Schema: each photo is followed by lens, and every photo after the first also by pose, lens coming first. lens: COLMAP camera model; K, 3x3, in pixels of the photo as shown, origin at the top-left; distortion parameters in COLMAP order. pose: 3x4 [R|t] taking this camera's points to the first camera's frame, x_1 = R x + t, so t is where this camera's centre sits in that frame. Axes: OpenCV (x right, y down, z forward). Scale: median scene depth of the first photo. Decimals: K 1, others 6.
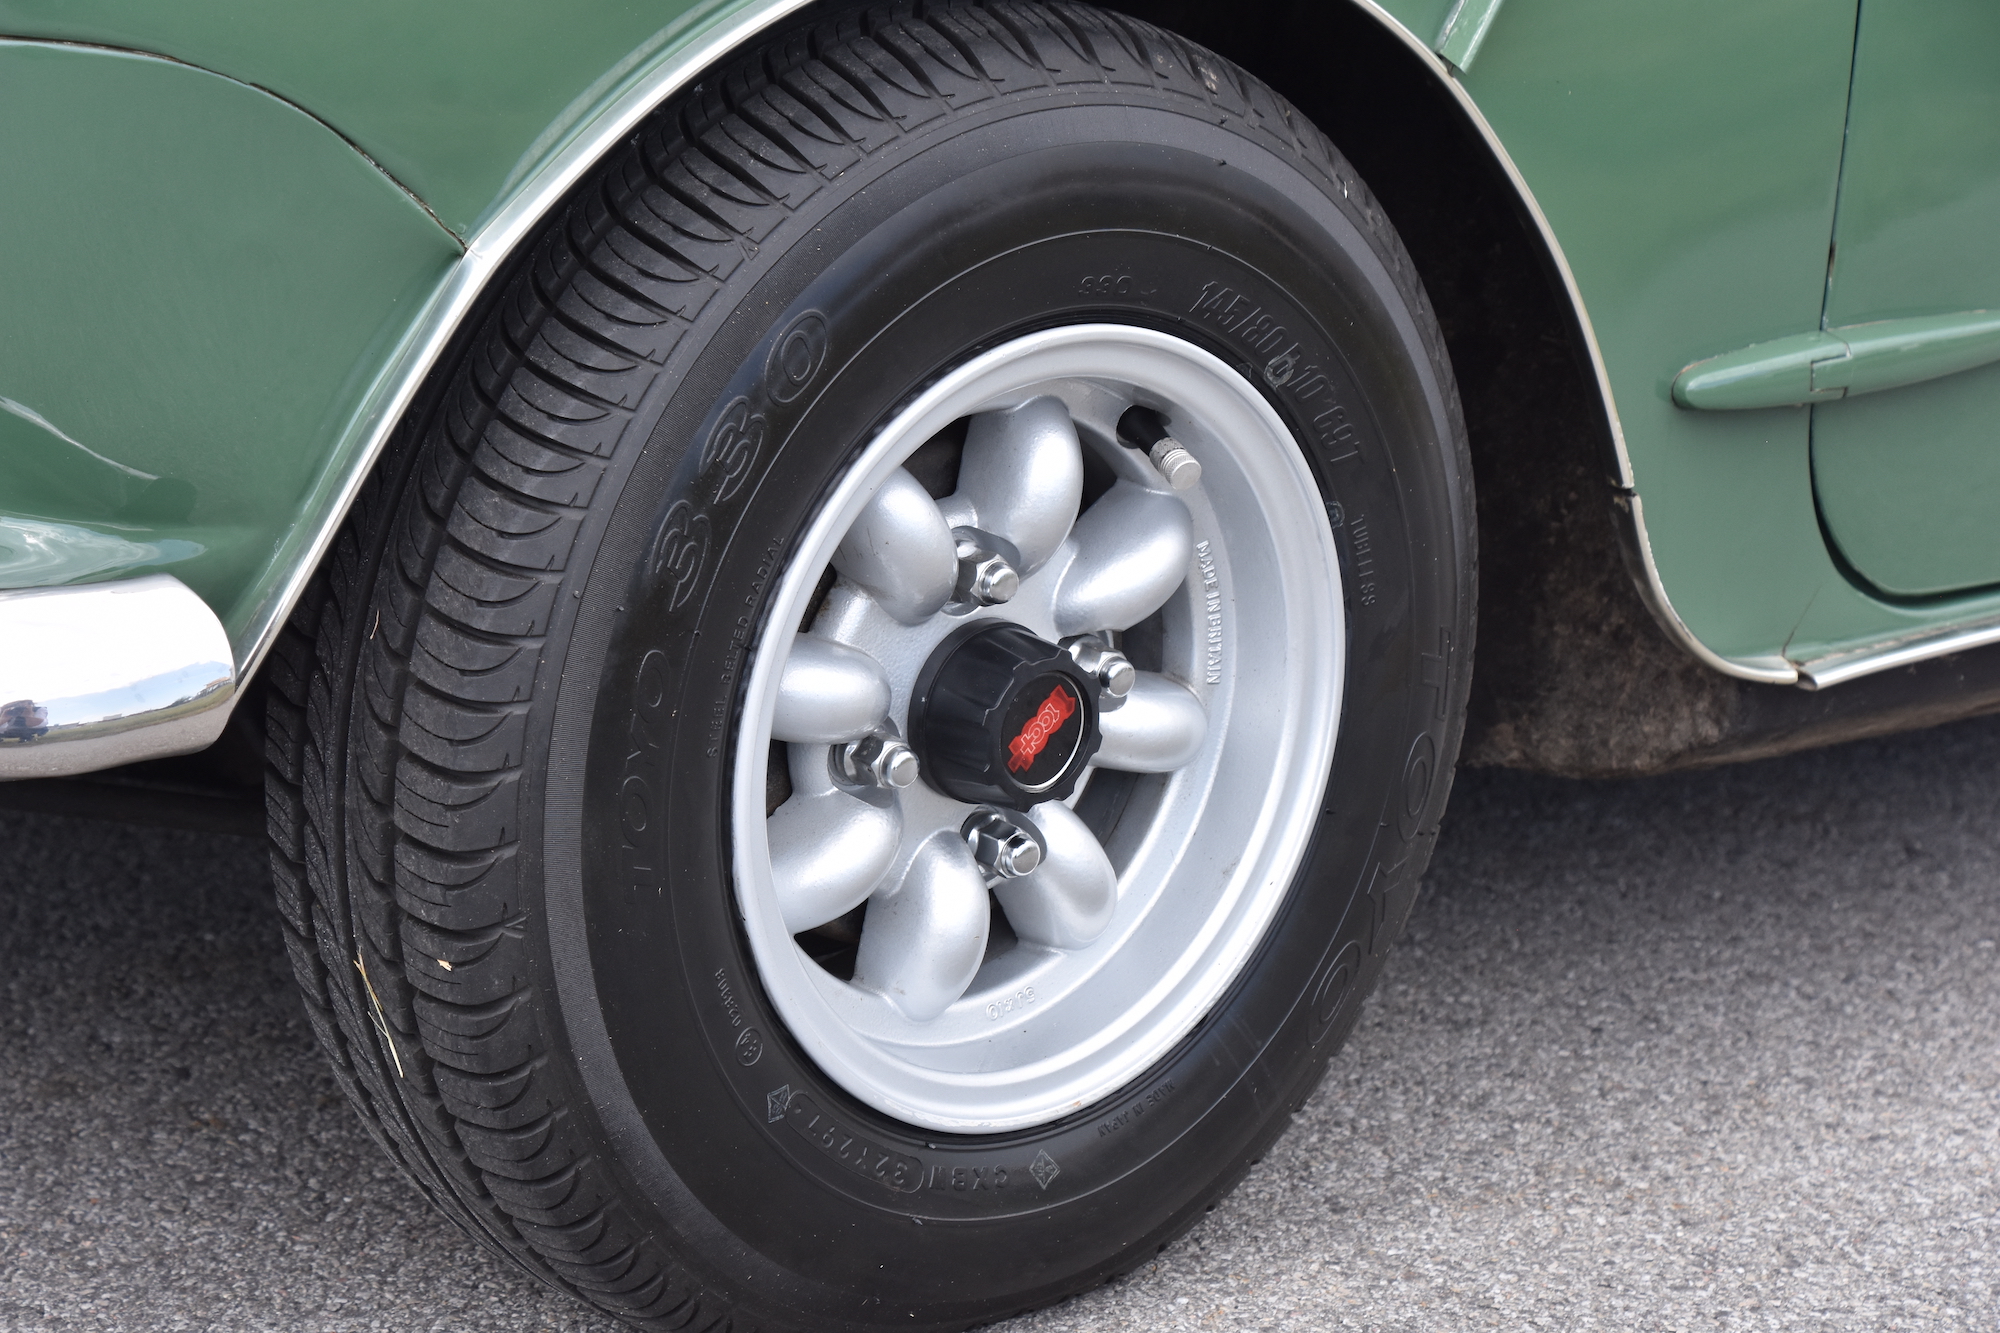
lens RADIAL K [[5509.4, 0, 1000.0], [0, 5509.4, 666.5], [0, 0, 1]] dist [0.732817, -0.075926]
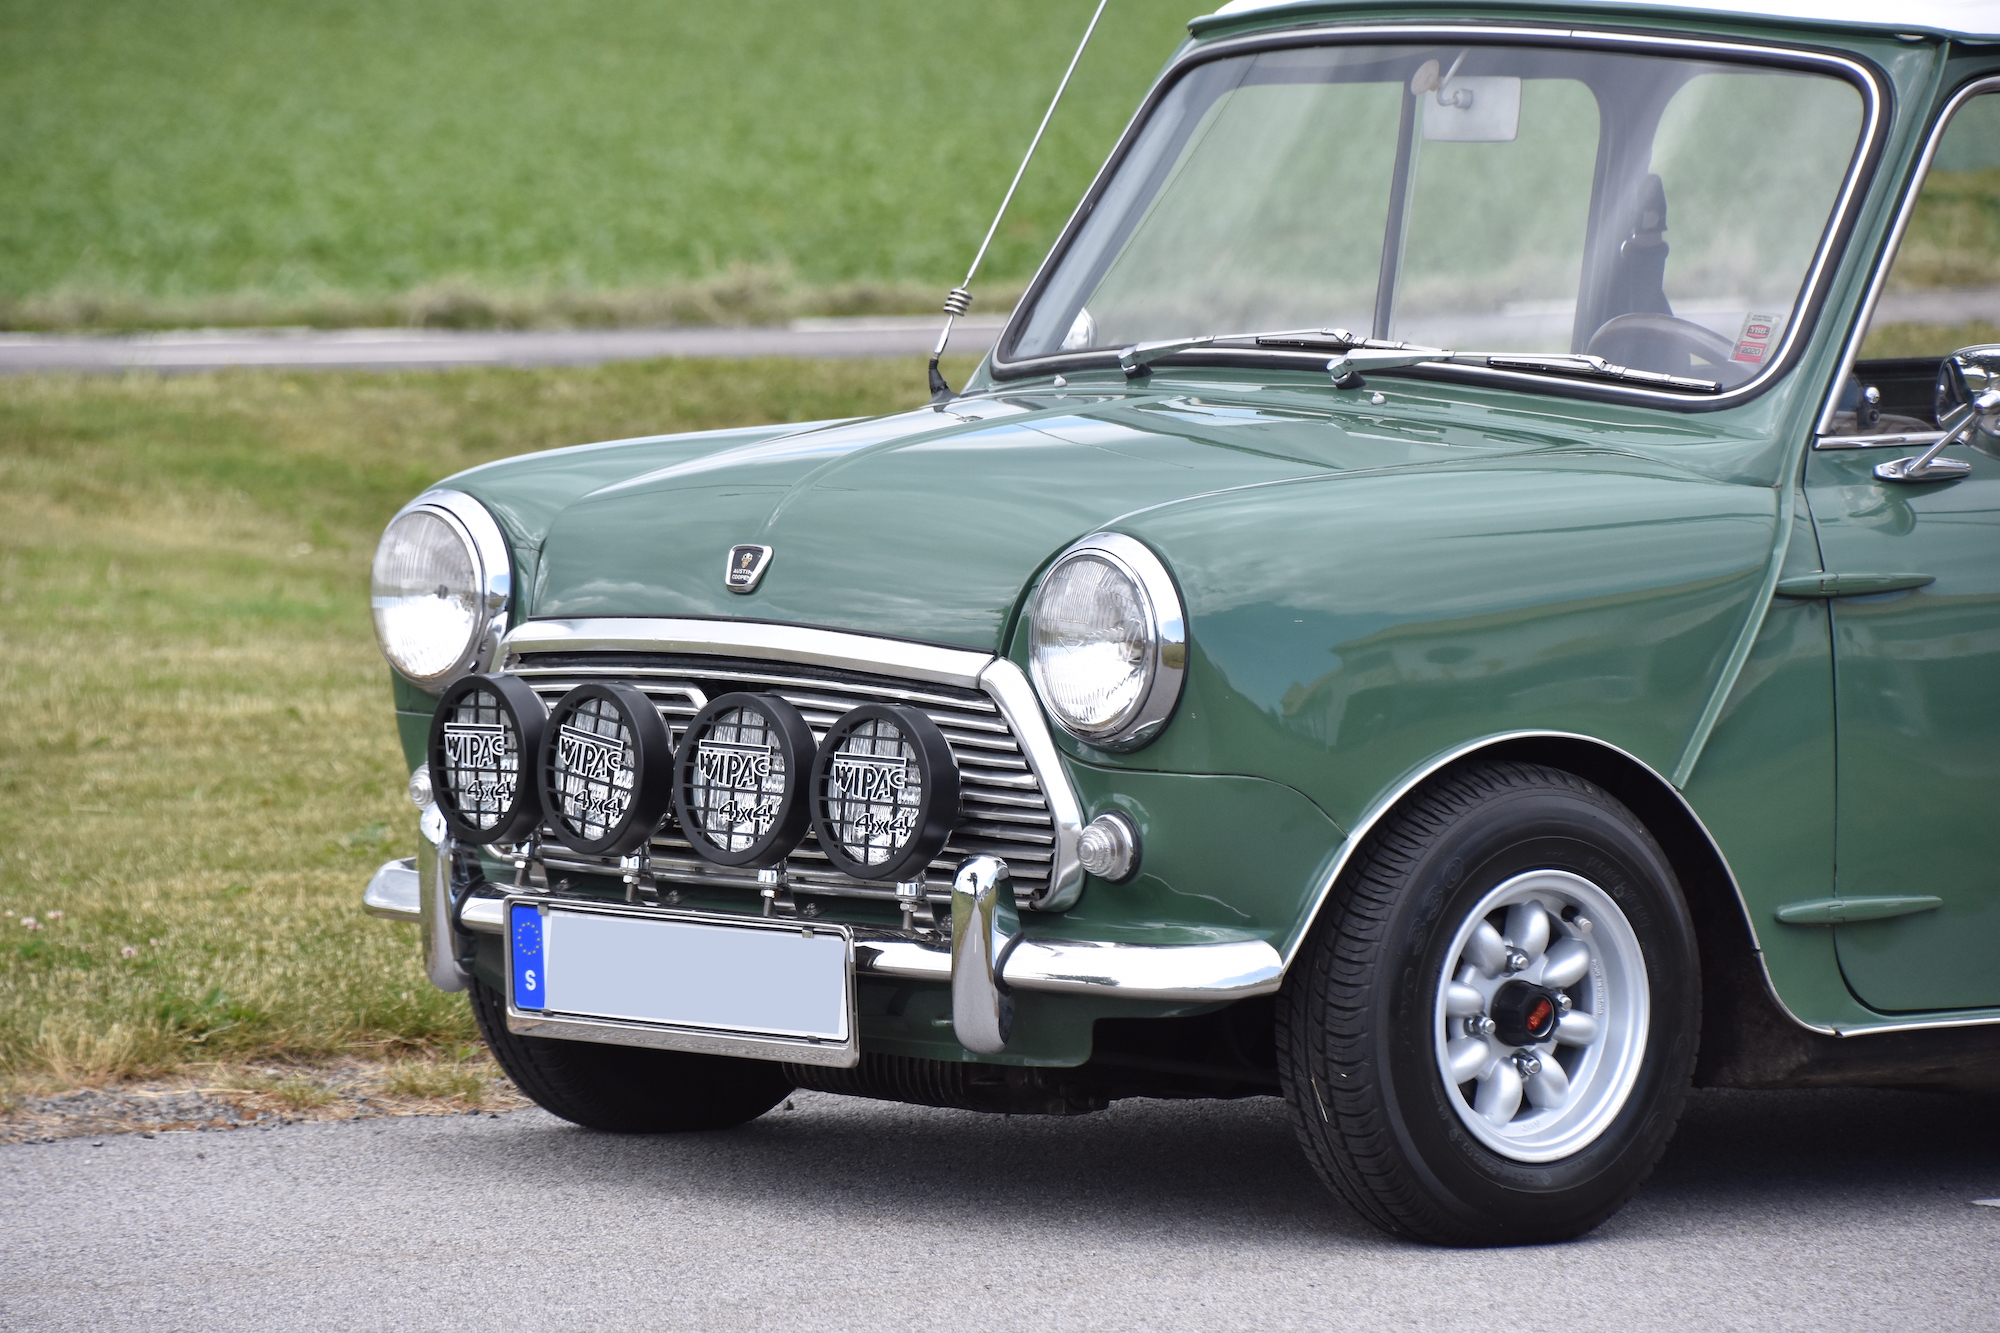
lens RADIAL K [[12722.6, 0, 1000.0], [0, 12722.6, 666.5], [0, 0, 1]] dist [2.968628, 22.445176]
pose [[0.999386, -0.029546, -0.018826, -0.143452], [0.025570, 0.982489, -0.184559, 1.073308], [0.023949, 0.183965, 0.982641, -5.666972]]
